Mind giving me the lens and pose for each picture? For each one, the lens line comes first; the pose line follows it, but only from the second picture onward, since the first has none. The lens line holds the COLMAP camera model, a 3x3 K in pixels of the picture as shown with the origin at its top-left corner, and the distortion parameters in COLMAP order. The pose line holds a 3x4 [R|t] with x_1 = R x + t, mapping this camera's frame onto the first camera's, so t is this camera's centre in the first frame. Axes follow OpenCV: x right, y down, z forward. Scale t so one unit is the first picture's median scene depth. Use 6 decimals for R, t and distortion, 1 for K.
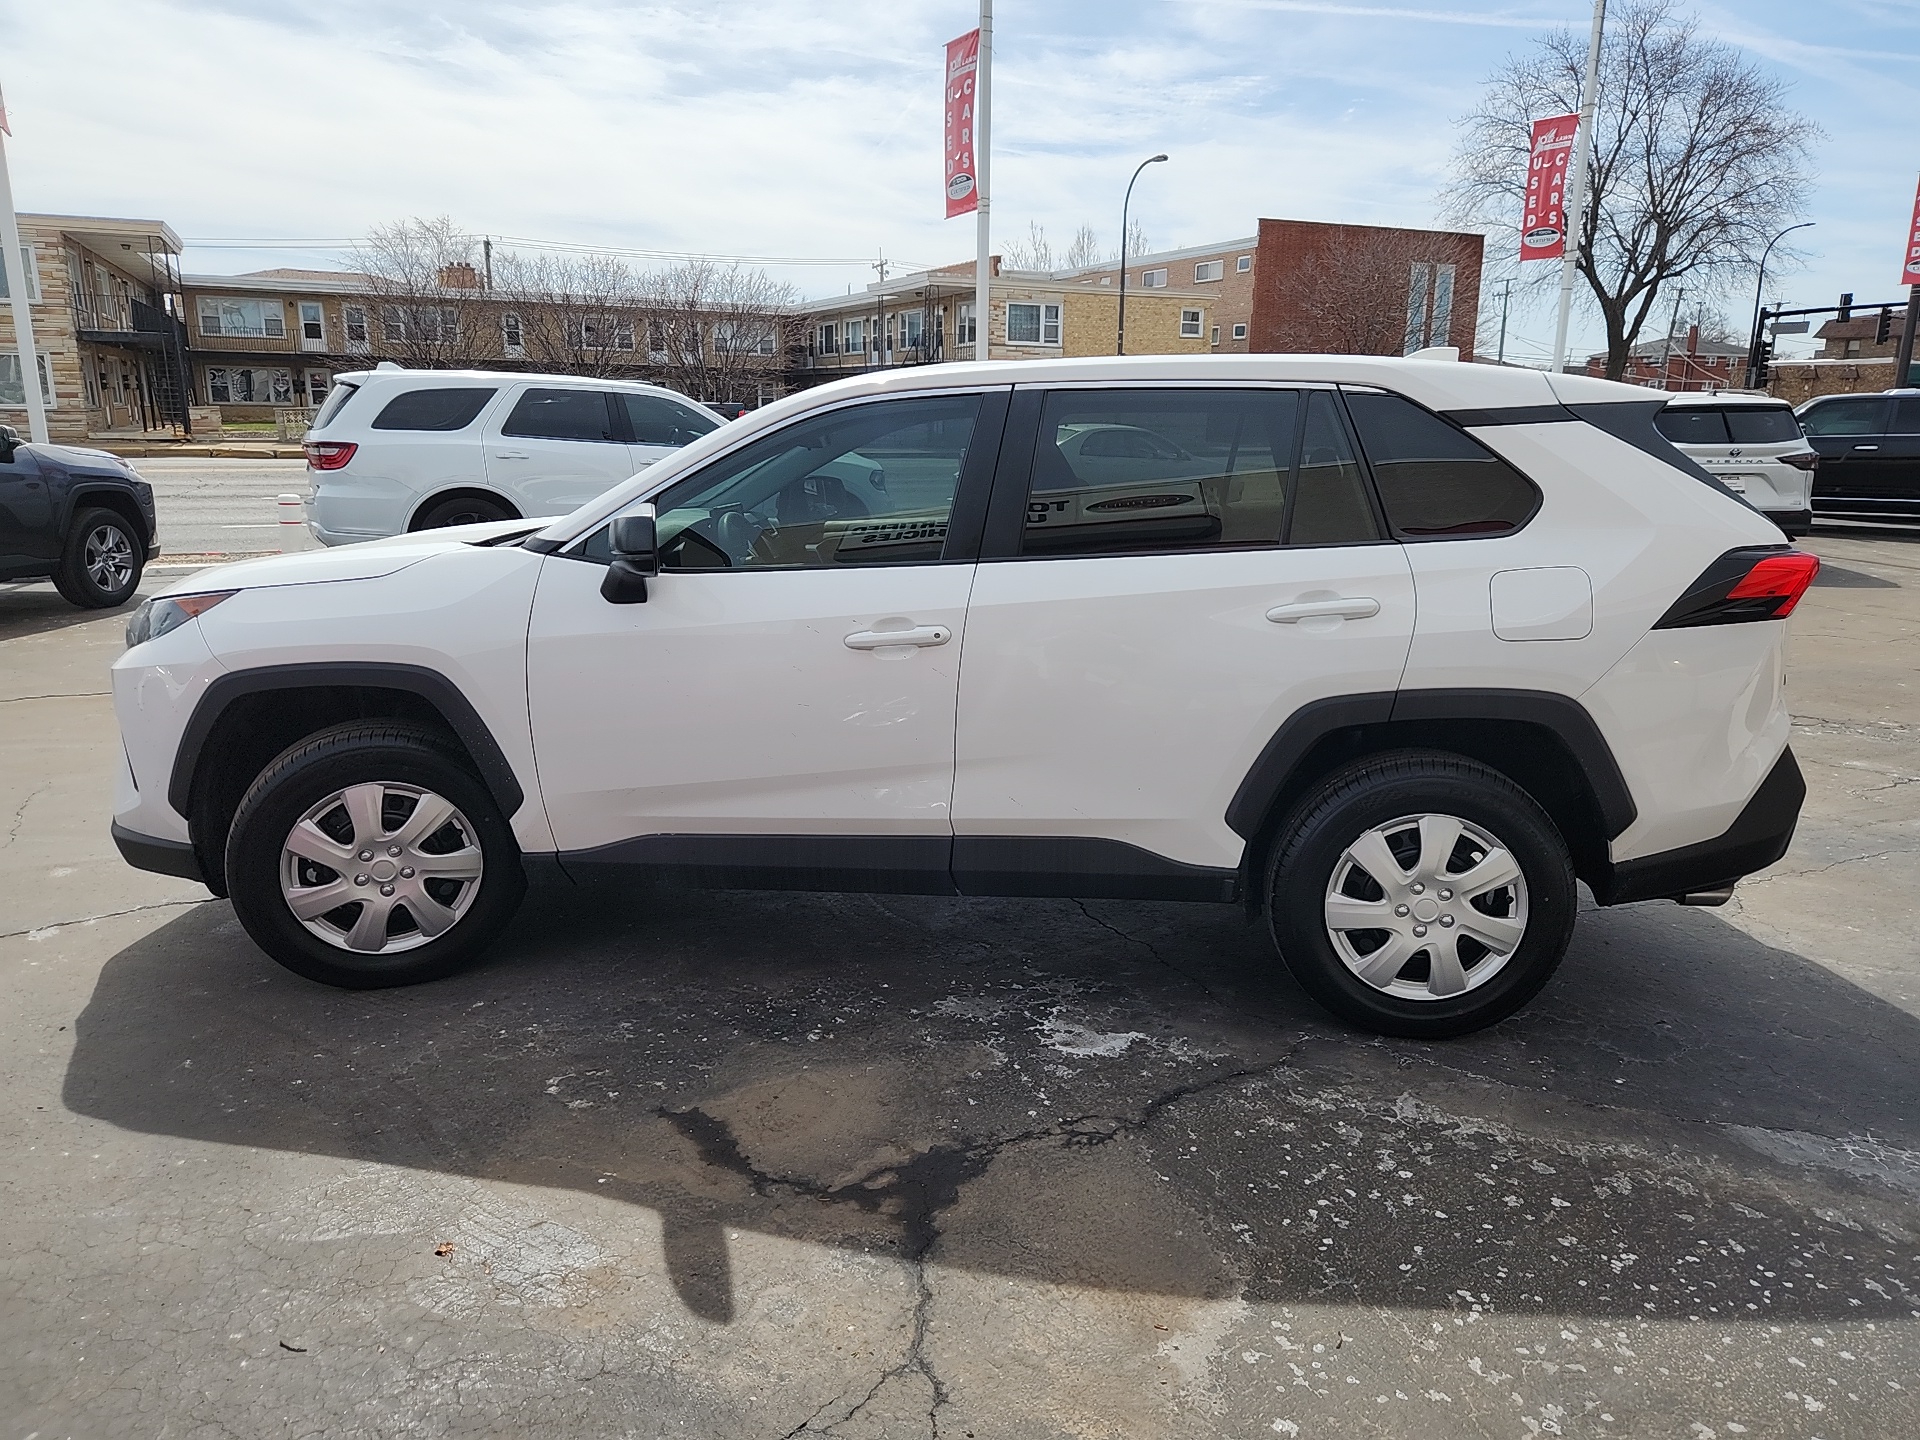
lens RADIAL K [[1306.1, 0, 994.3], [0, 1306.1, 717.4], [0, 0, 1]] dist [0.063402, -0.066494]
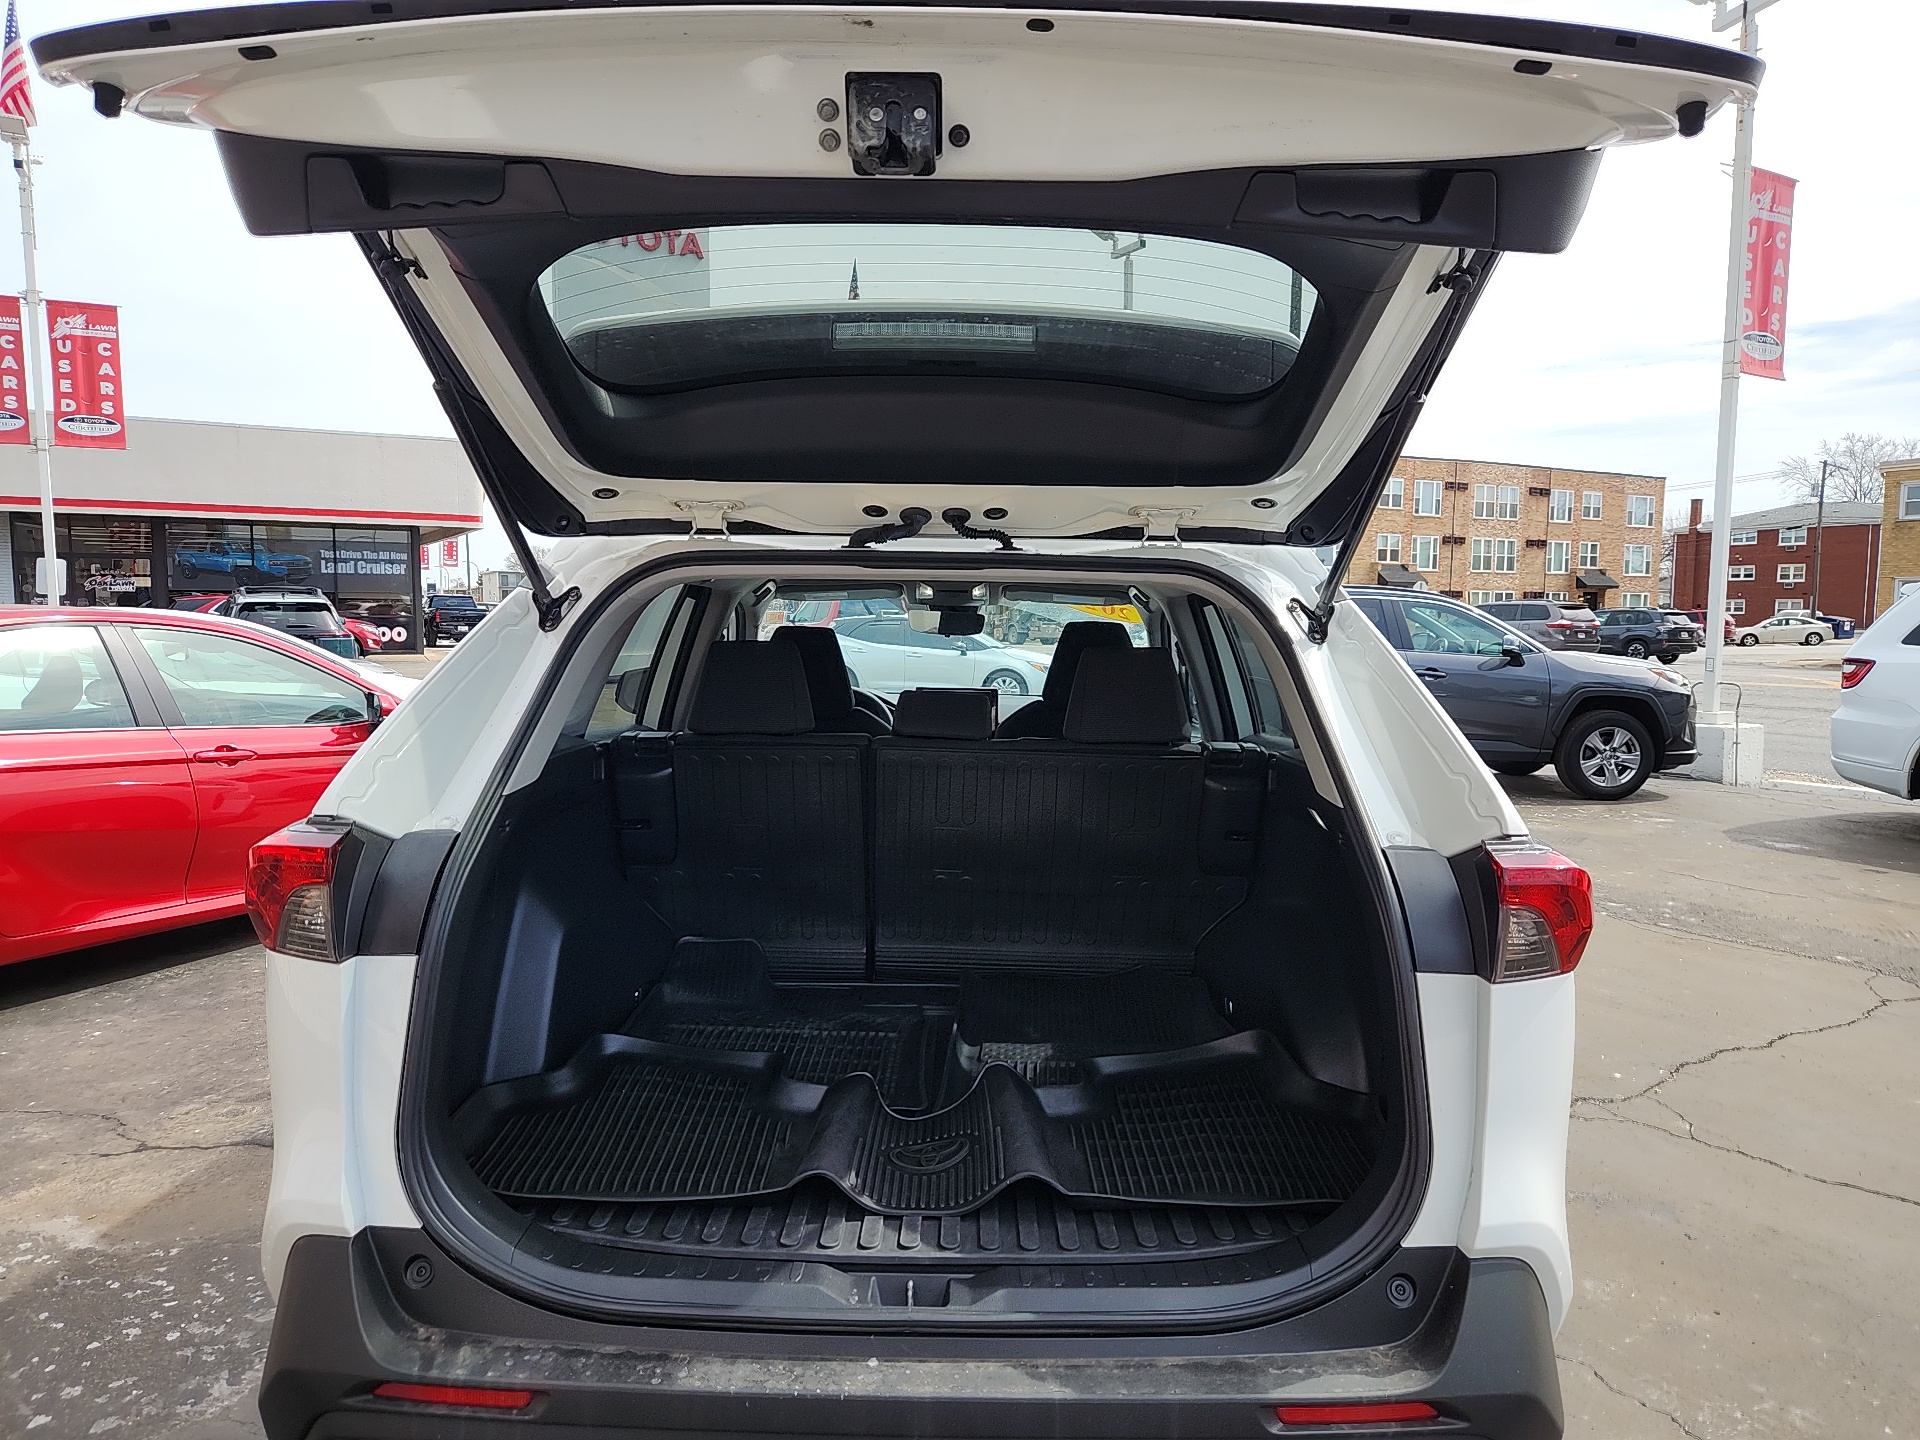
lens RADIAL K [[1306.1, 0, 960.0], [0, 1306.1, 720.0], [0, 0, 1]] dist [0.066535, -0.061174]
pose [[0.073160, 0.072185, -0.994704, 1.133465], [-0.235997, 0.970304, 0.053057, -0.252775], [0.968996, 0.230865, 0.088023, 1.190548]]
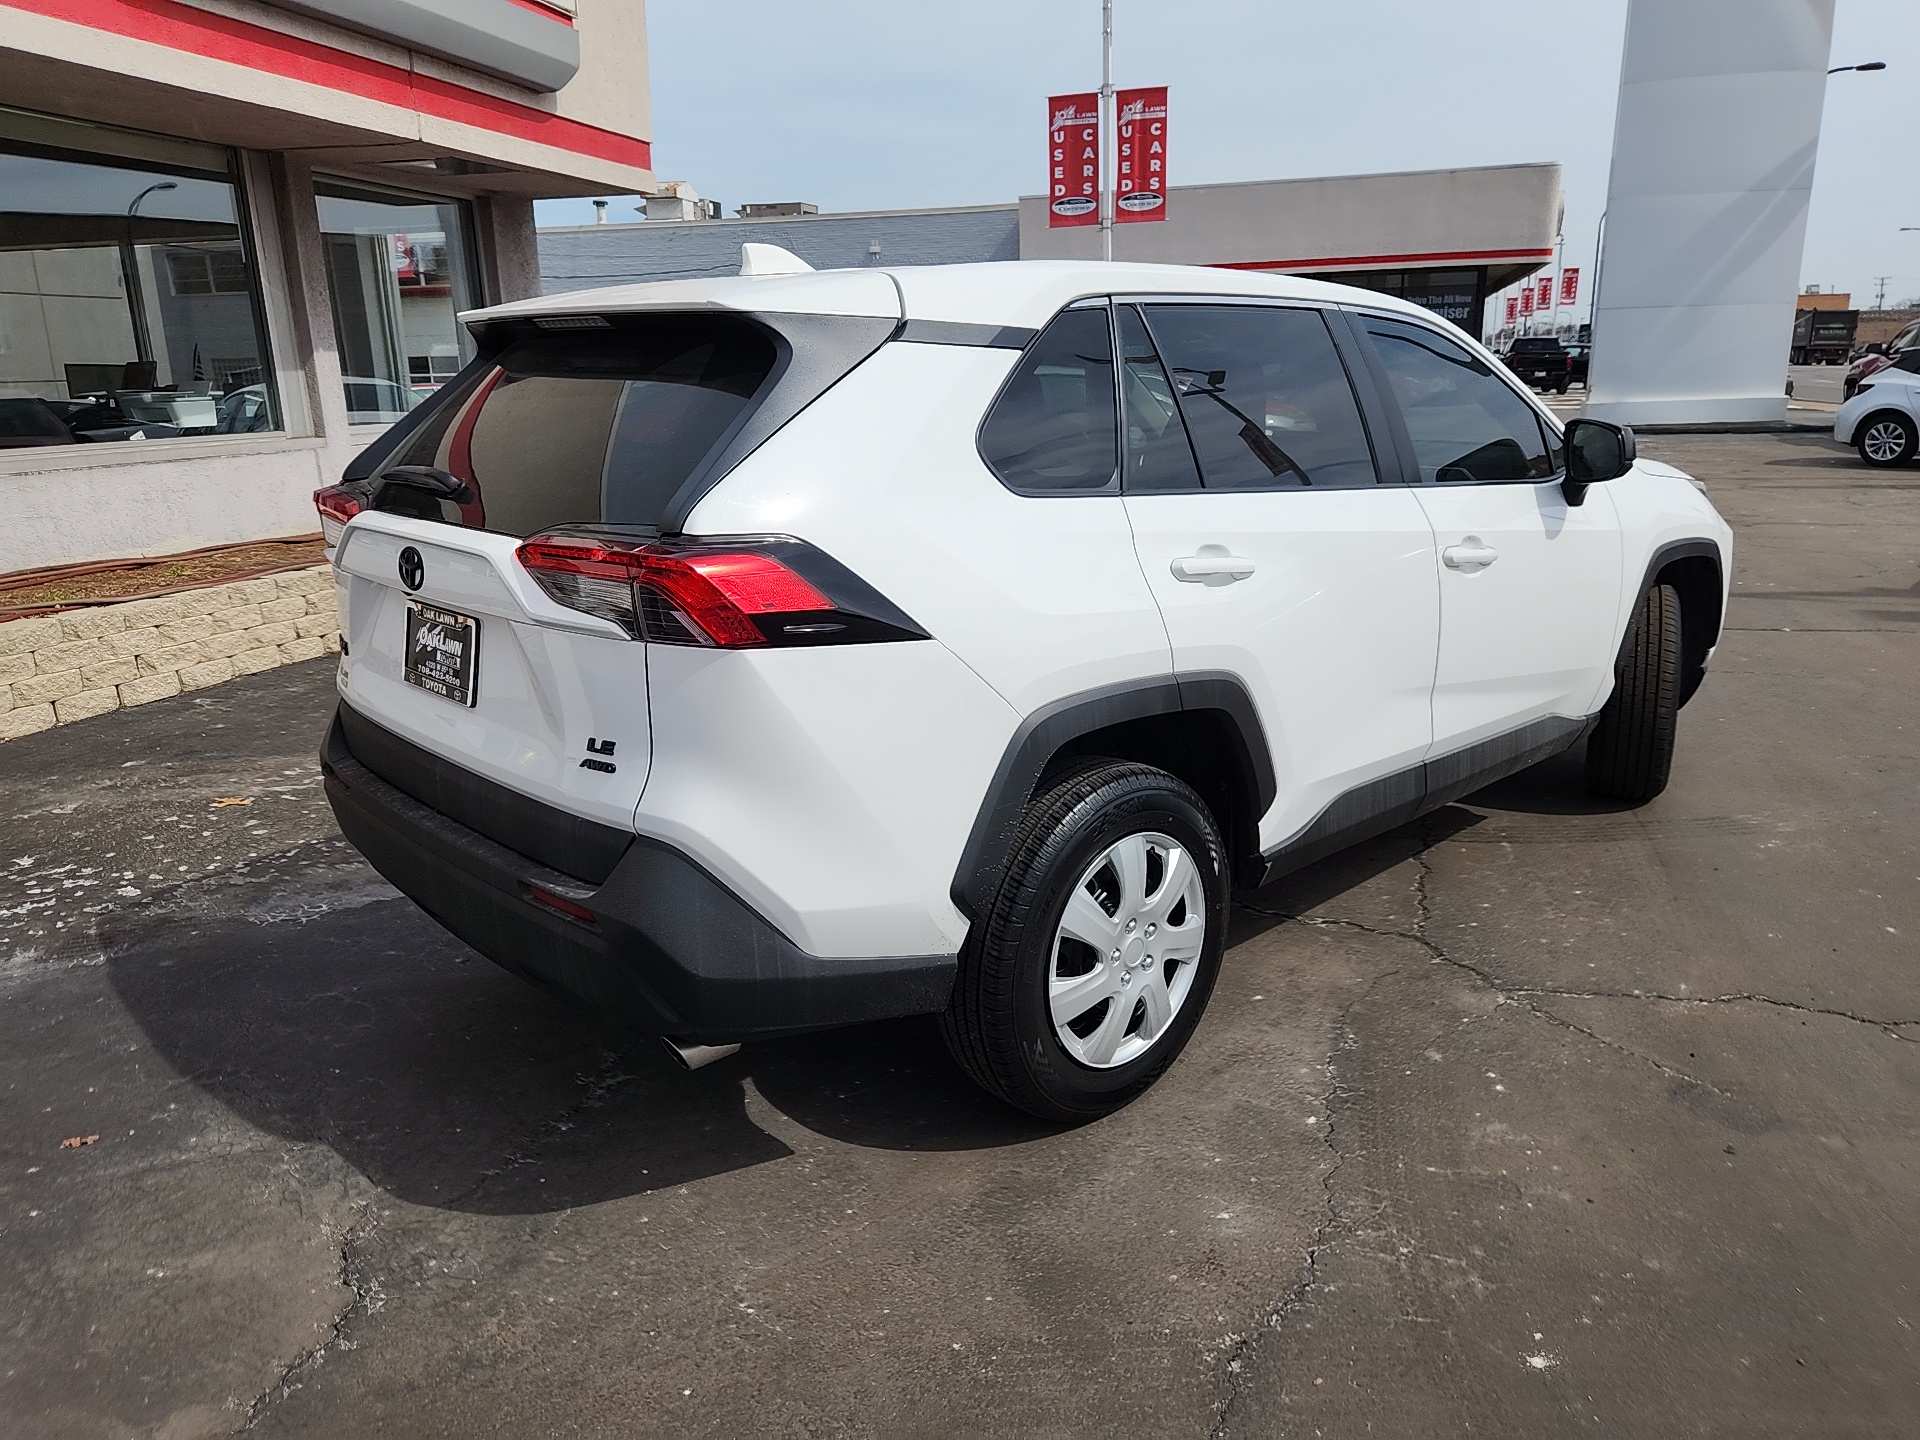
lens RADIAL K [[1306.1, 0, 960.0], [0, 1306.1, 720.0], [0, 0, 1]] dist [0.066535, -0.061174]
pose [[-0.660462, 0.197483, -0.724424, 1.031733], [-0.162569, 0.904299, 0.394734, -0.422328], [0.733049, 0.378476, -0.565151, 1.938434]]
